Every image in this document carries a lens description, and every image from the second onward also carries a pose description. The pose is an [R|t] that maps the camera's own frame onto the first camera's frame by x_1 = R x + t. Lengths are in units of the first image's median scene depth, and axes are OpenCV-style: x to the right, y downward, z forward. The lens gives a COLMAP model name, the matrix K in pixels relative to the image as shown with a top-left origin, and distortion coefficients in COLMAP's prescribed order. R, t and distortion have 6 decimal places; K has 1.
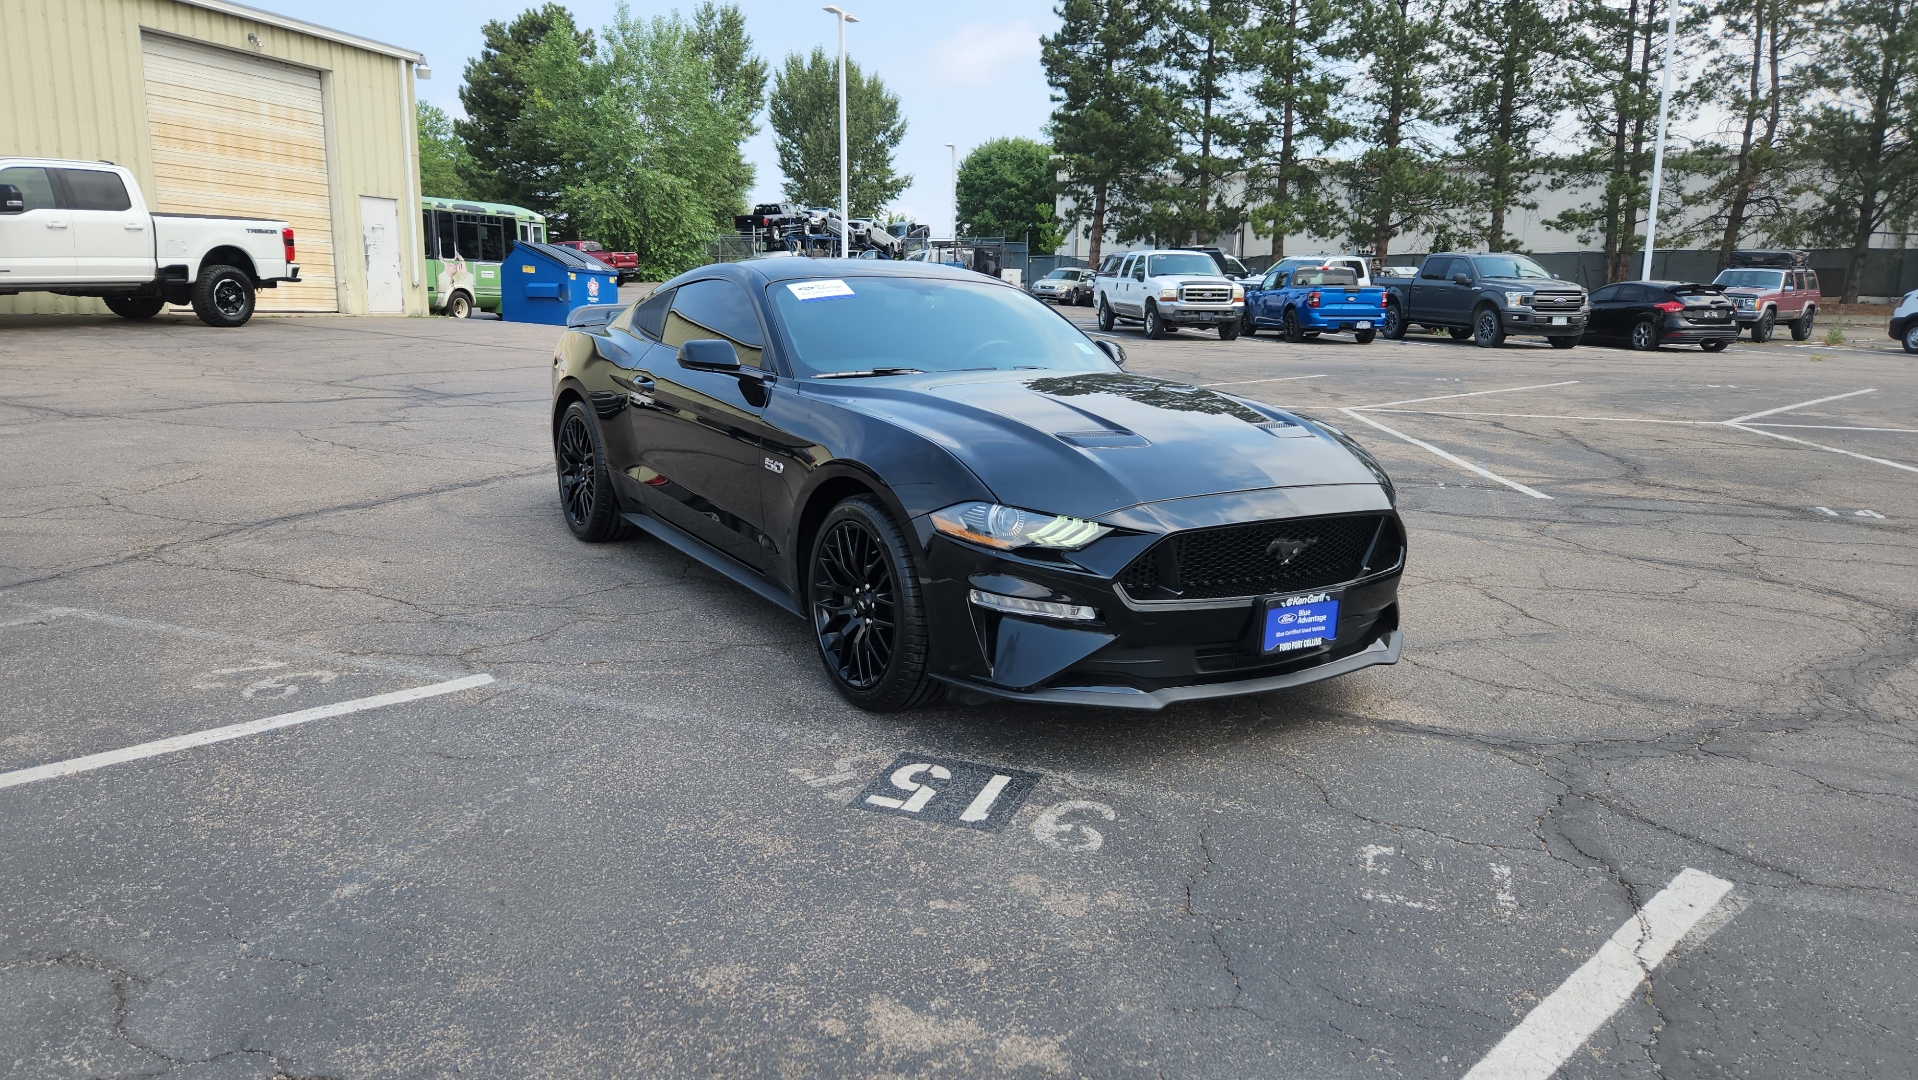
lens RADIAL K [[1286.6, 0, 929.5], [0, 1286.6, 529.6], [0, 0, 1]] dist [0.074415, -0.059697]
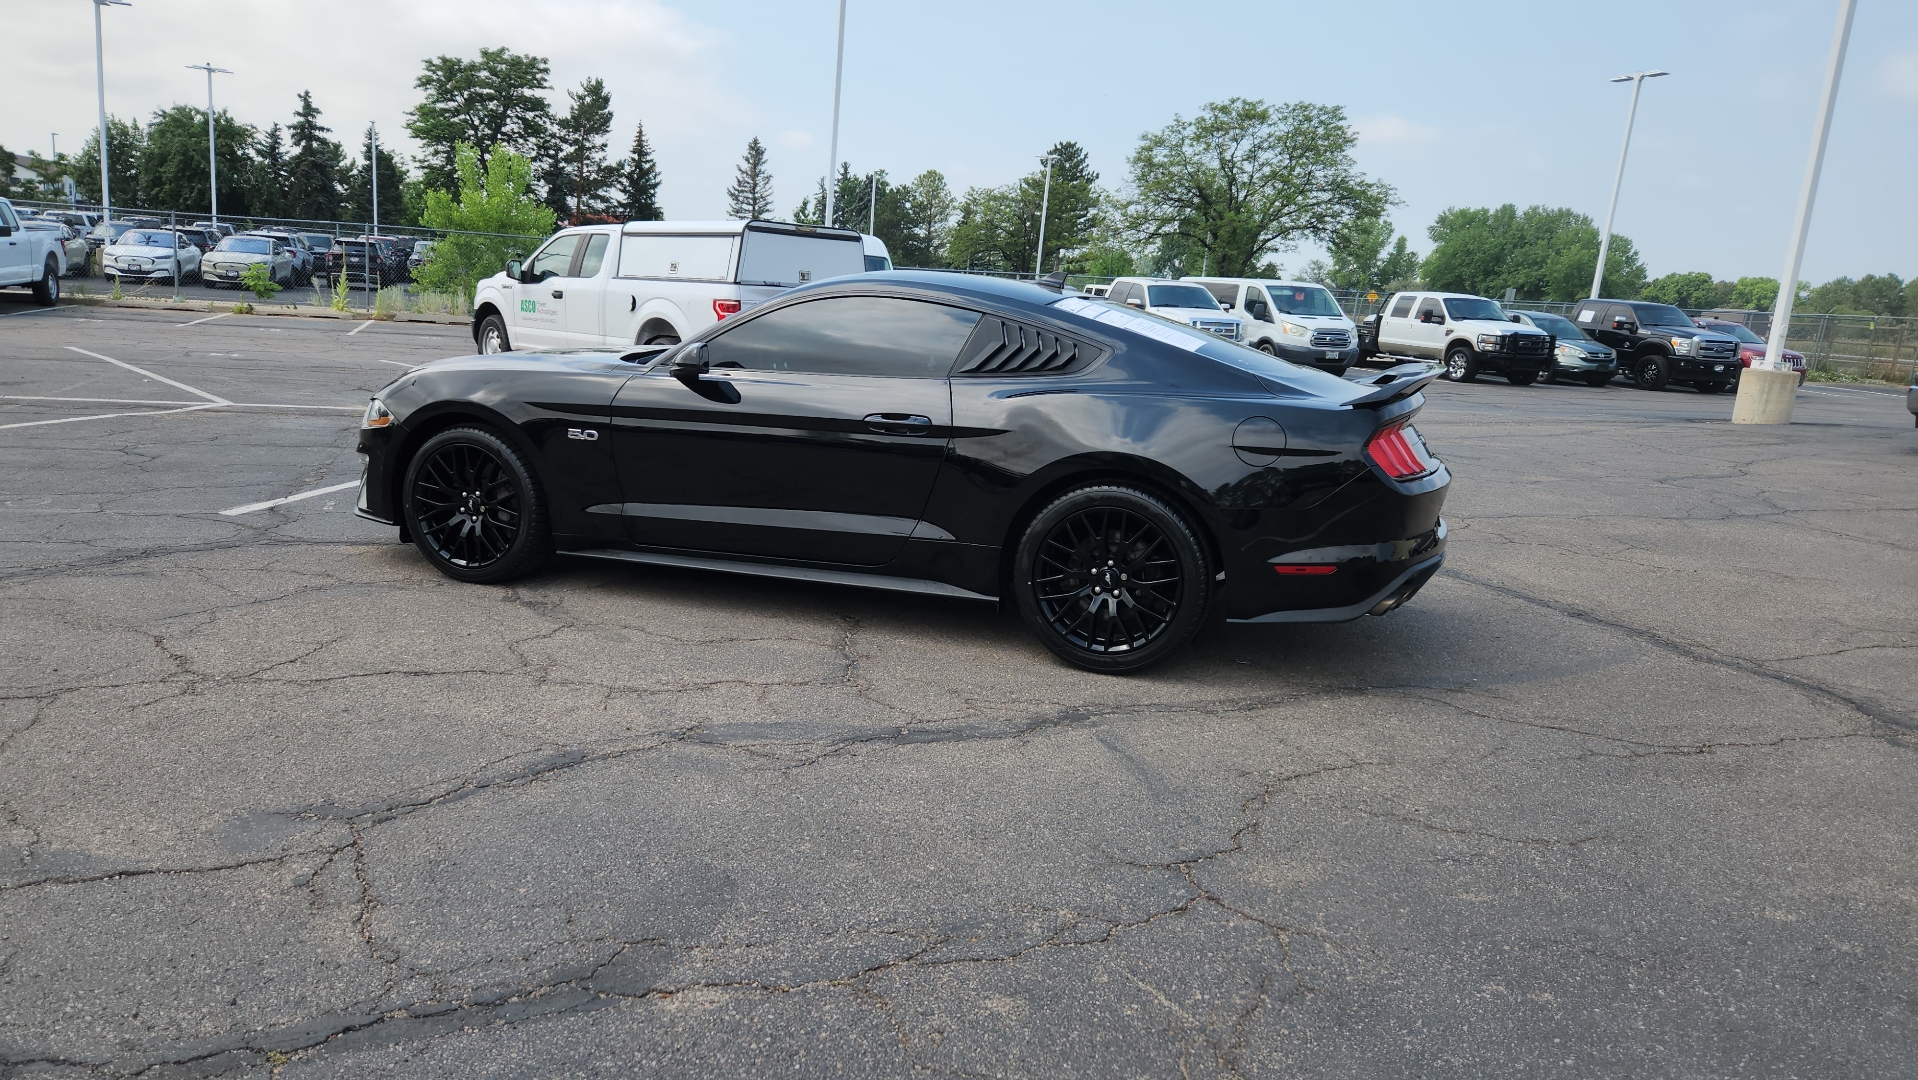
lens RADIAL K [[1272.1, 0, 920.9], [0, 1272.1, 546.6], [0, 0, 1]] dist [0.072366, -0.061563]
pose [[-0.776711, 0.053460, -0.627585, 0.143368], [-0.193256, 0.928104, 0.318237, -0.081266], [0.599477, 0.368462, -0.710537, 0.444348]]
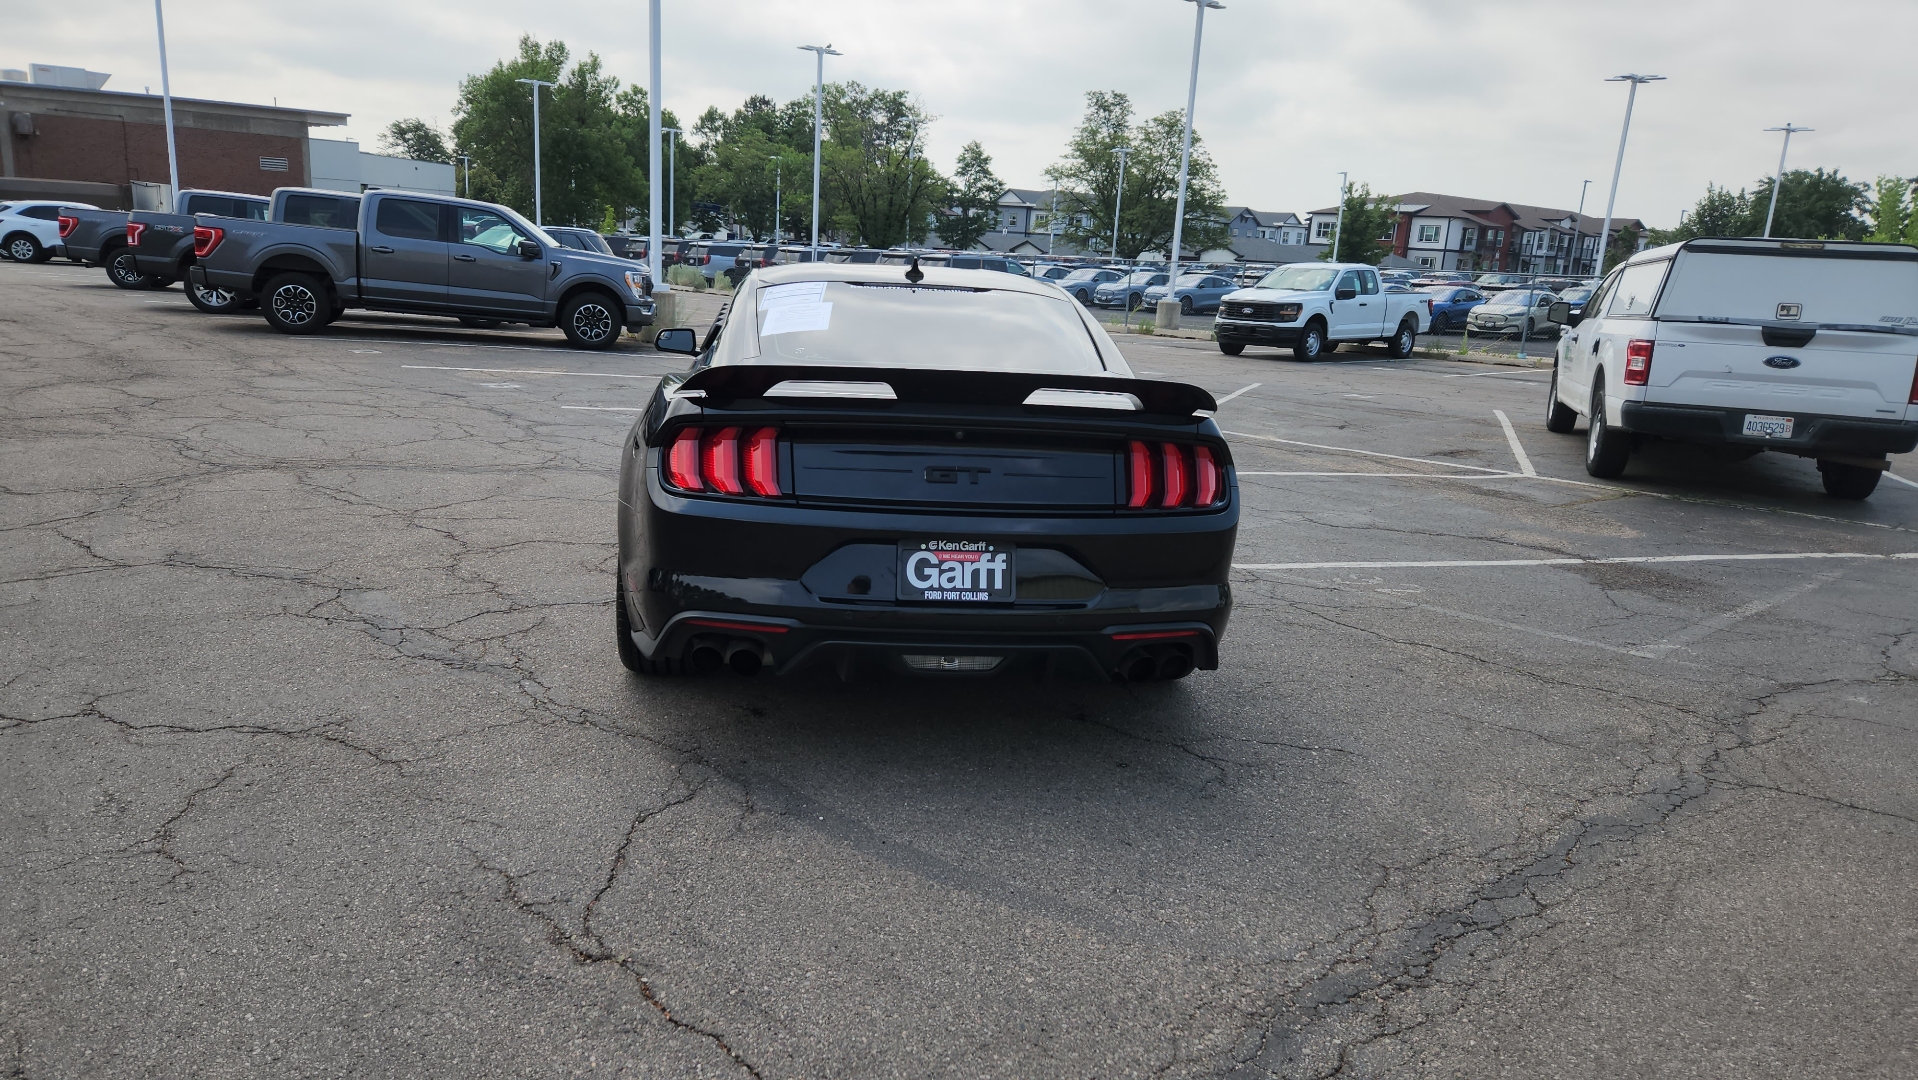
lens RADIAL K [[1269.6, 0, 922.7], [0, 1269.6, 544.7], [0, 0, 1]] dist [0.072776, -0.060136]
pose [[-0.896788, -0.163668, 0.411076, -0.119610], [0.006653, 0.923977, 0.382391, -0.093969], [-0.442410, 0.345658, -0.827523, 0.459165]]
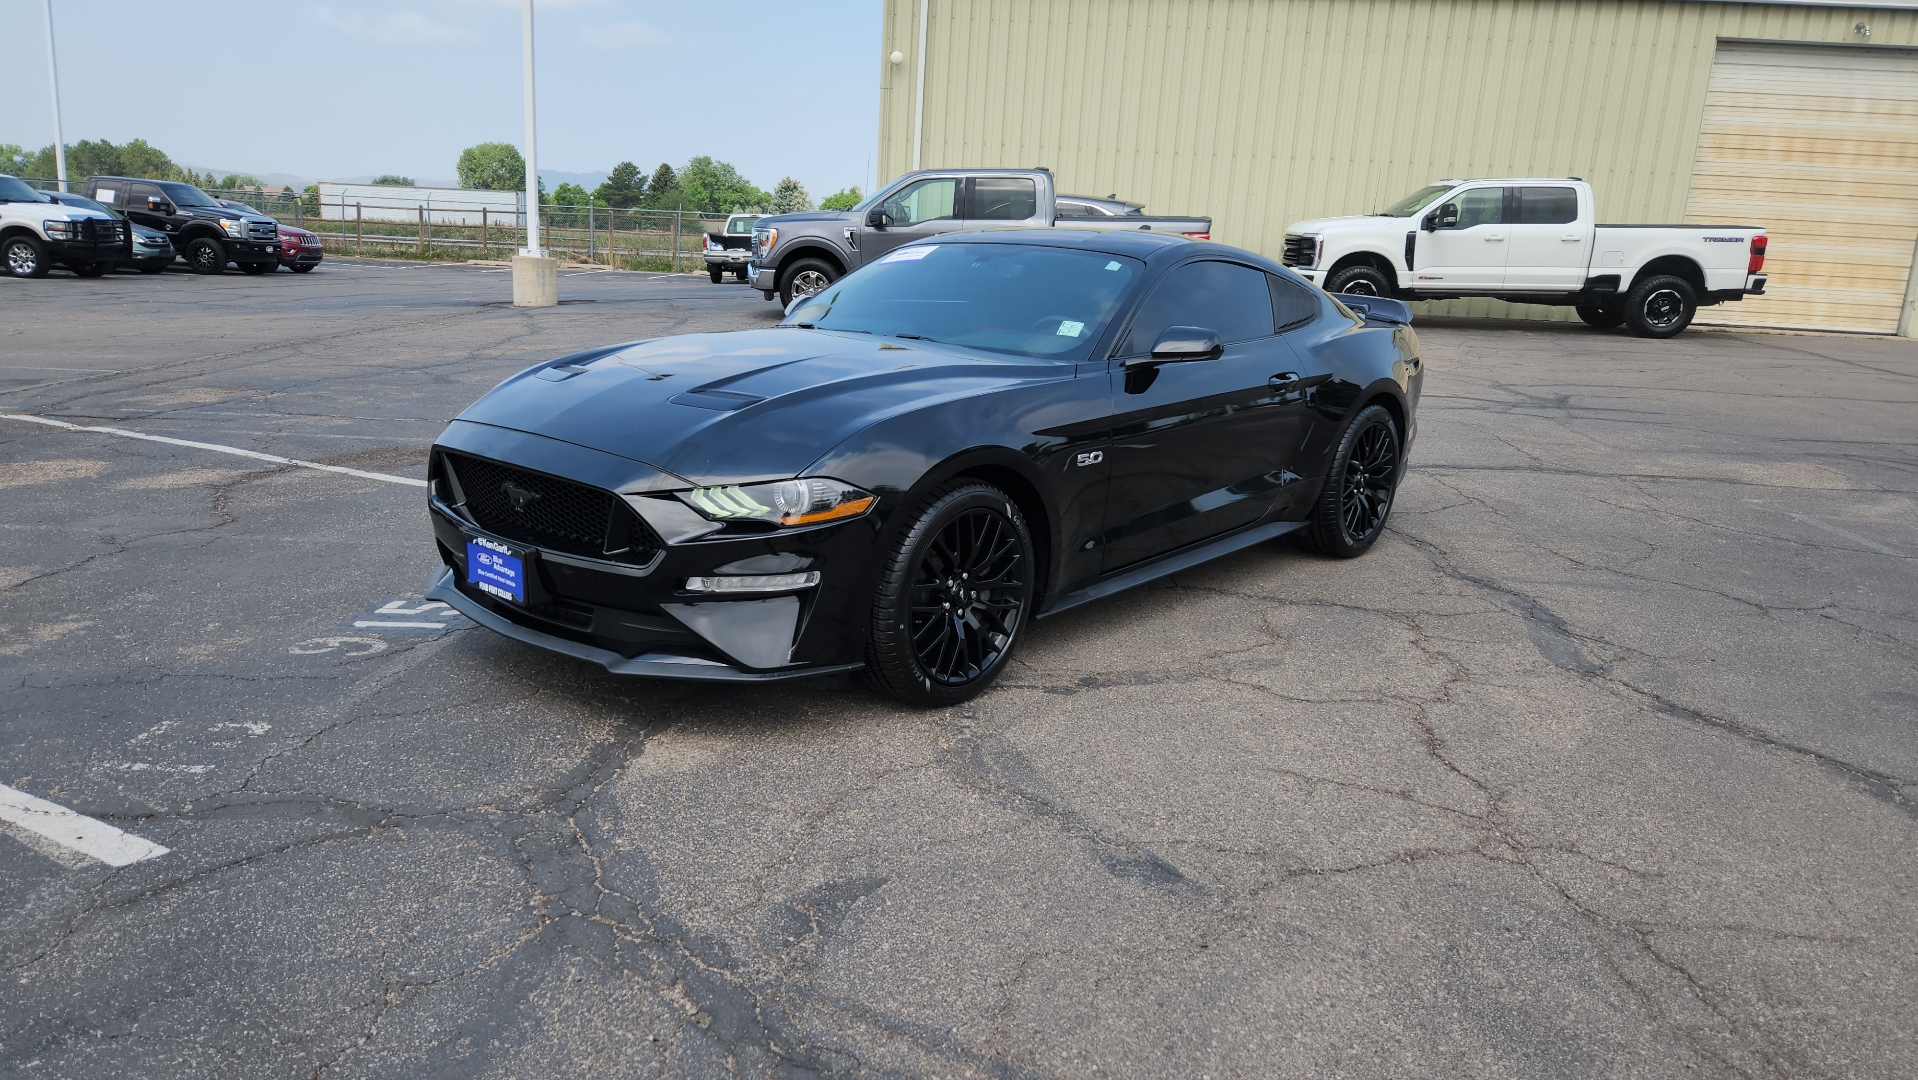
lens RADIAL K [[1273.8, 0, 928.6], [0, 1273.8, 564.0], [0, 0, 1]] dist [0.067819, -0.057023]
pose [[0.290263, 0.216341, -0.932172, 0.210523], [-0.209644, 0.964823, 0.158640, -0.025253], [0.933701, 0.149377, 0.325407, 0.162218]]
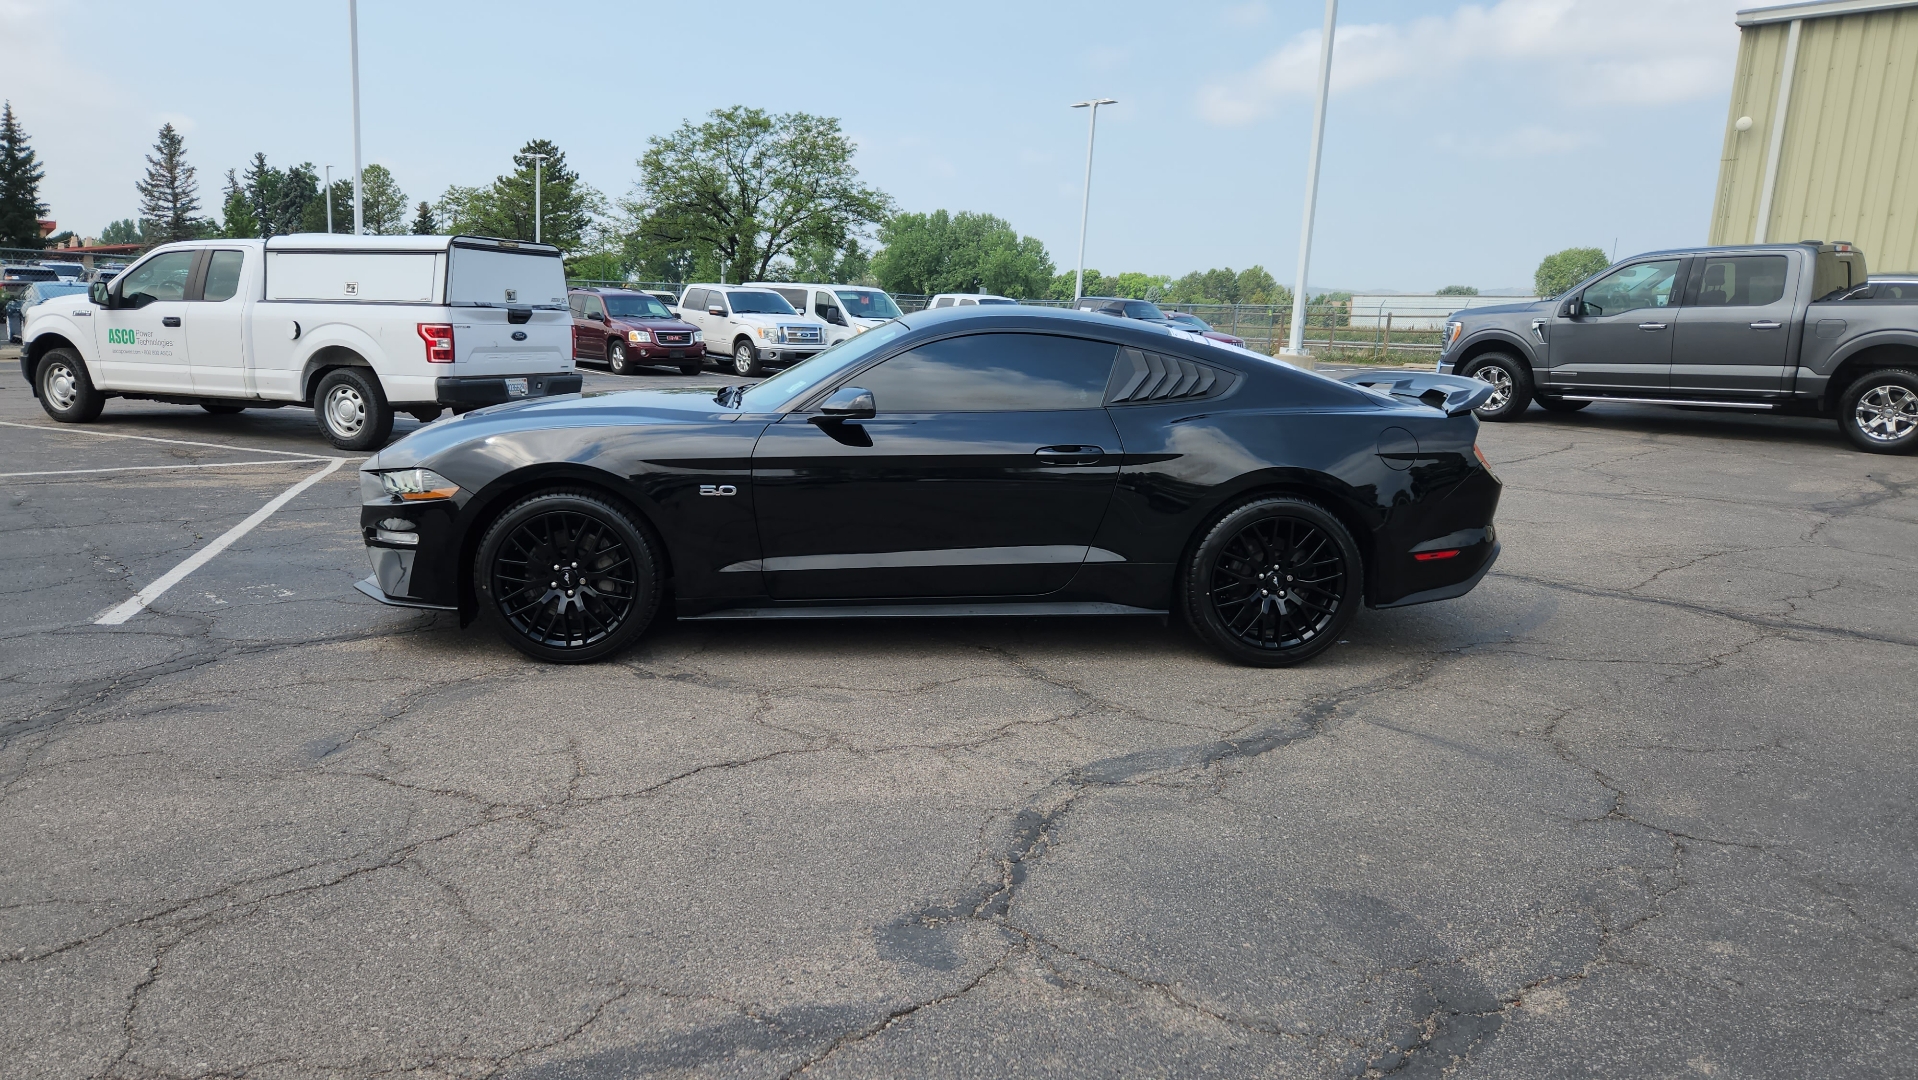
lens RADIAL K [[1269.6, 0, 922.7], [0, 1269.6, 544.7], [0, 0, 1]] dist [0.072776, -0.060136]
pose [[-0.467655, 0.116260, -0.876232, 0.217182], [-0.207751, 0.949085, 0.236806, -0.064517], [0.859150, 0.292781, -0.419692, 0.360532]]
